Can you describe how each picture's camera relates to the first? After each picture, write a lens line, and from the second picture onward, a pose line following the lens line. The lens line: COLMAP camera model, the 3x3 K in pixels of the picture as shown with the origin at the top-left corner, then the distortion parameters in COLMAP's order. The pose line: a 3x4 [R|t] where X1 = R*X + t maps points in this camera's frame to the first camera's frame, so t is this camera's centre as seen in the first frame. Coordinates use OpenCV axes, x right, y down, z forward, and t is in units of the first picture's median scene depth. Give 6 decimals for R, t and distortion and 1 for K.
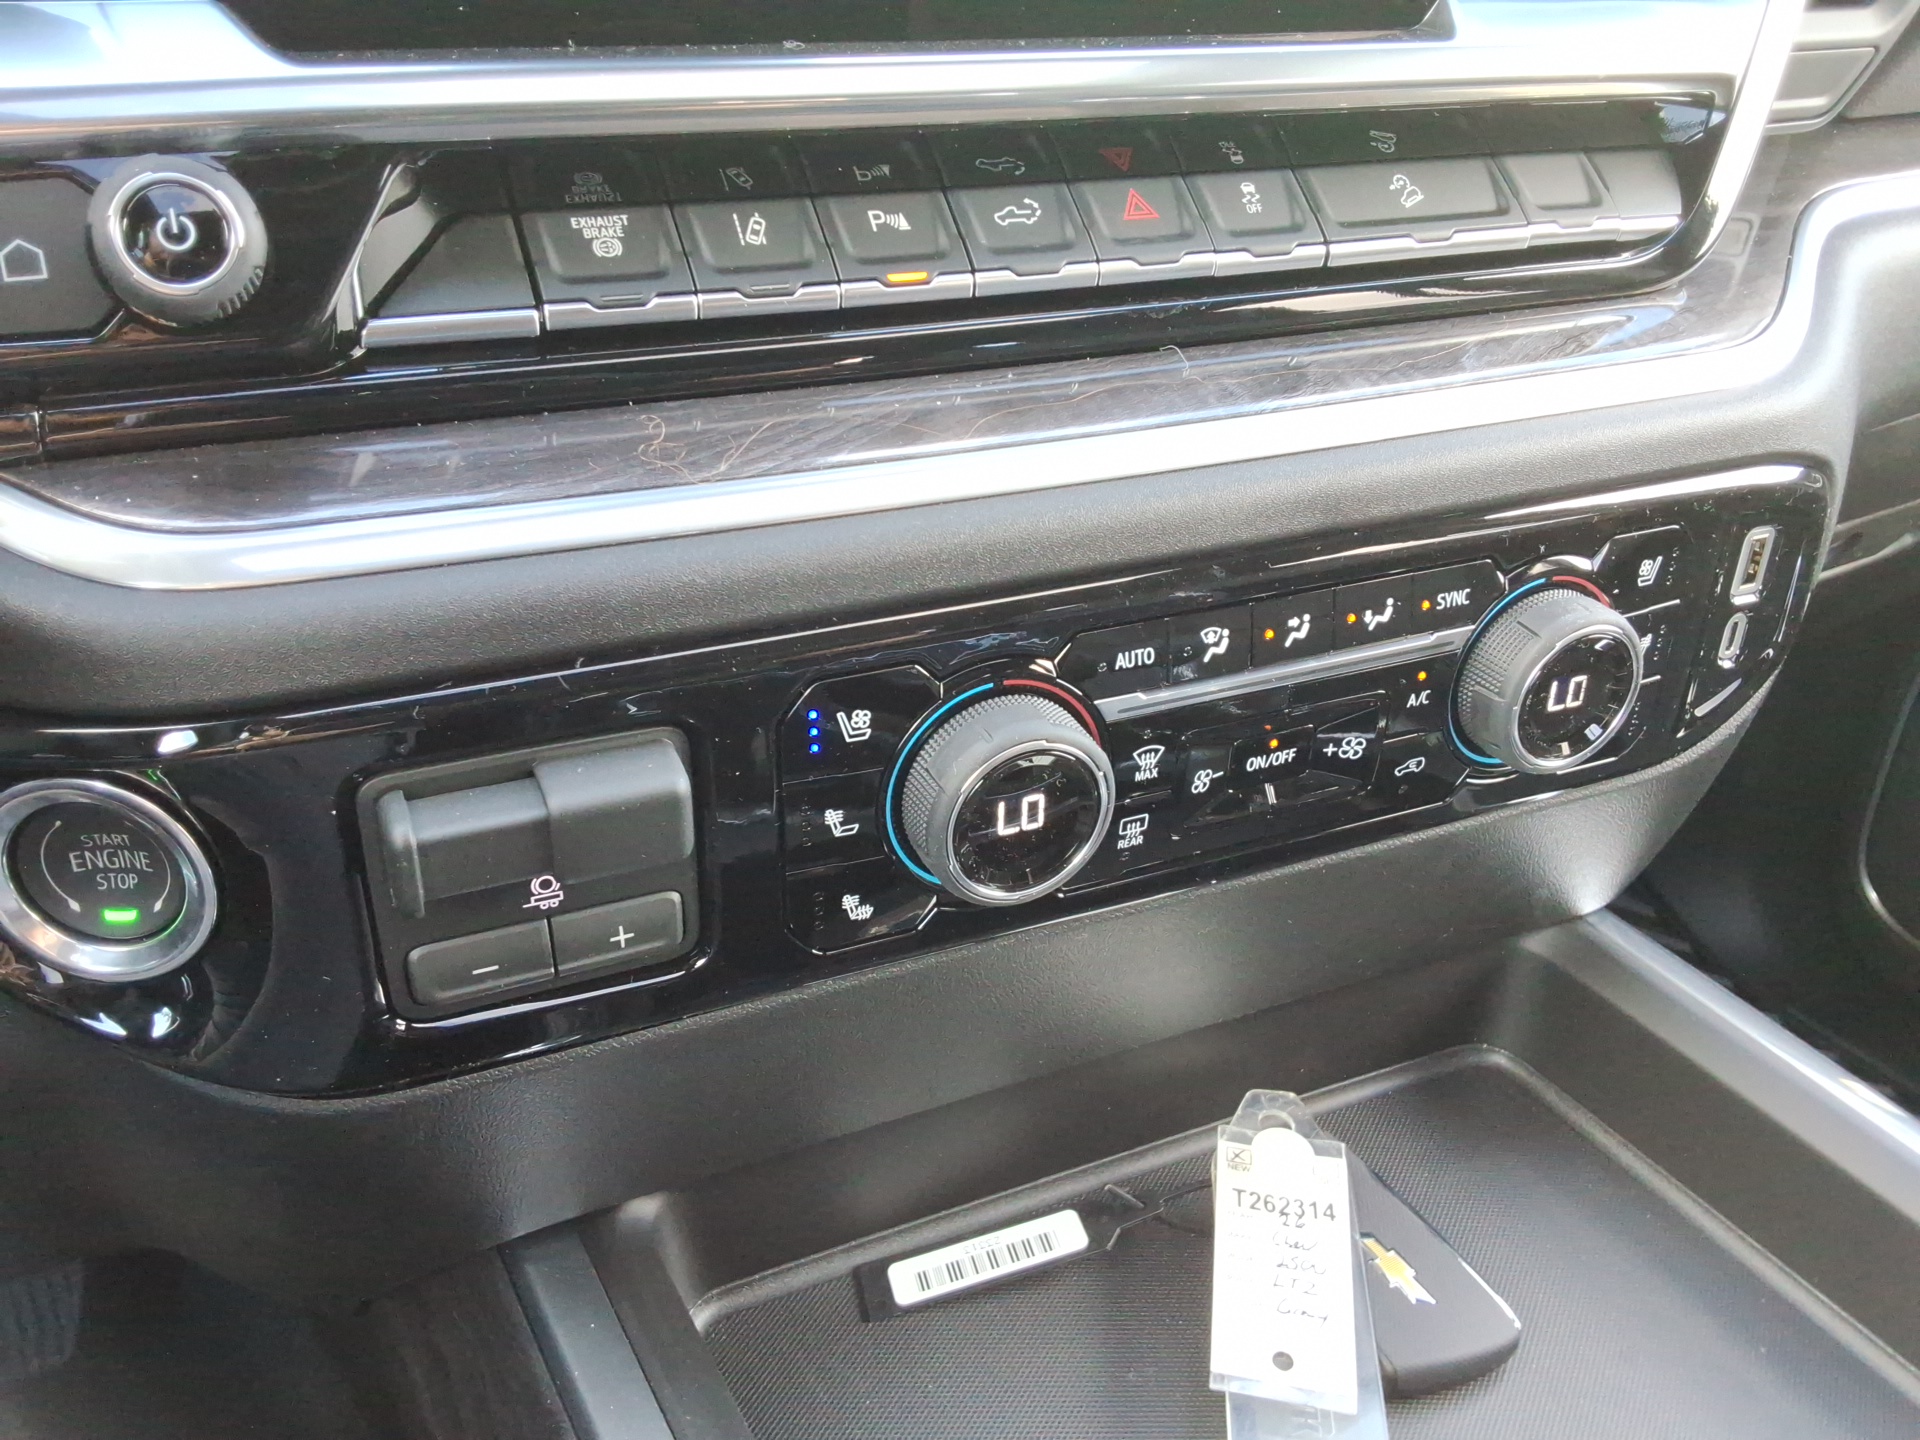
lens RADIAL K [[1541.1, 0, 968.6], [0, 1541.1, 688.9], [0, 0, 1]] dist [0.120815, -0.182183]
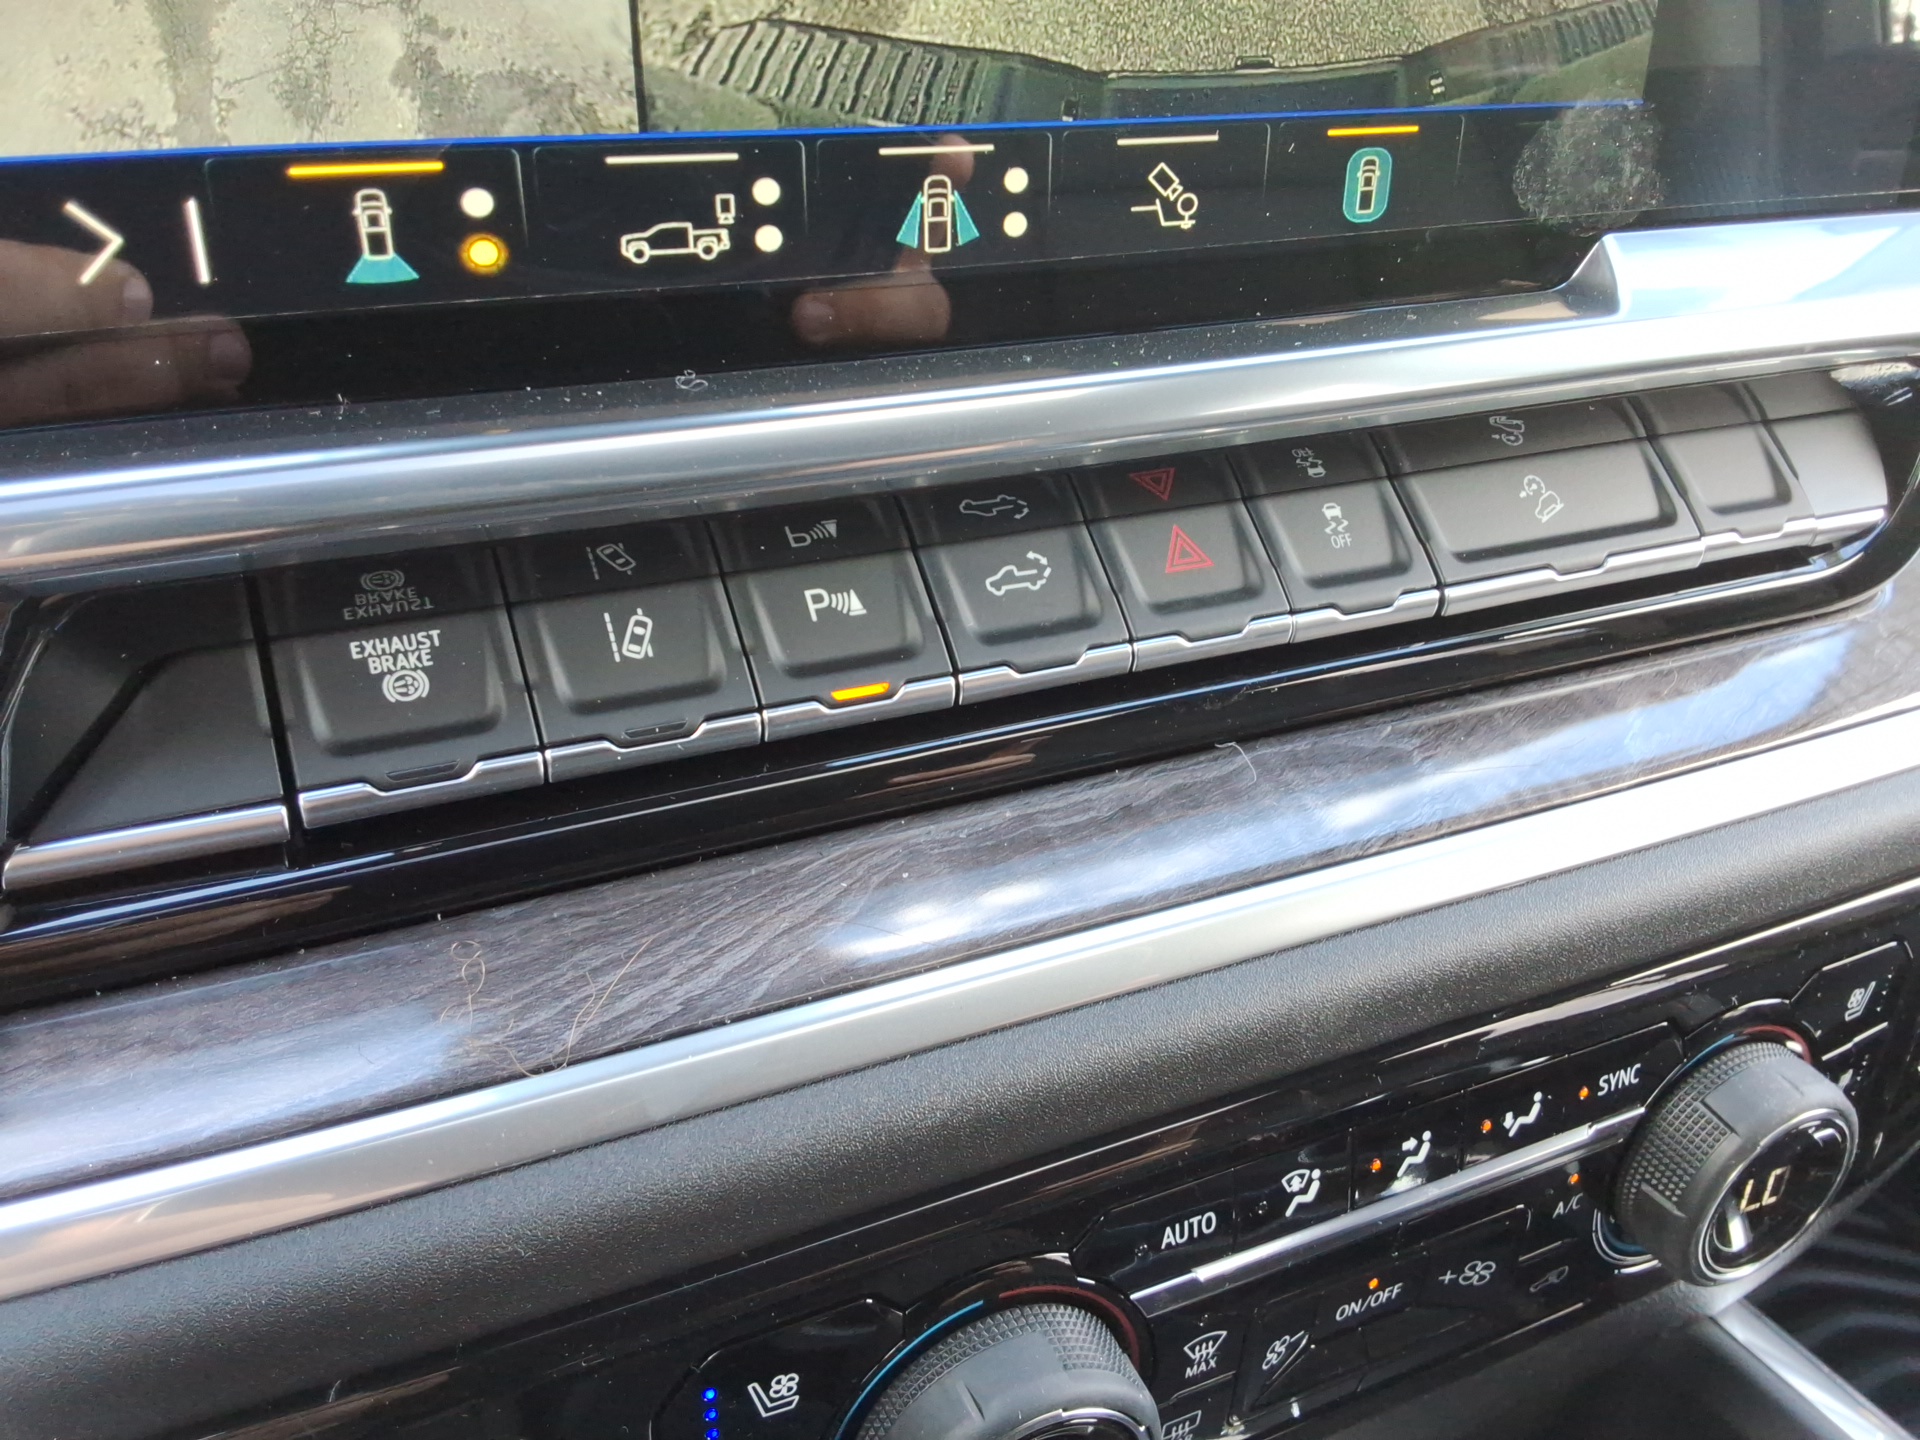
lens RADIAL K [[1541.1, 0, 970.3], [0, 1541.1, 655.3], [0, 0, 1]] dist [0.120815, -0.182183]
pose [[0.999733, 0.003924, 0.022775, -0.006166], [-0.003844, 0.999986, -0.003562, -0.267119], [-0.022789, 0.003474, 0.999734, 0.300506]]
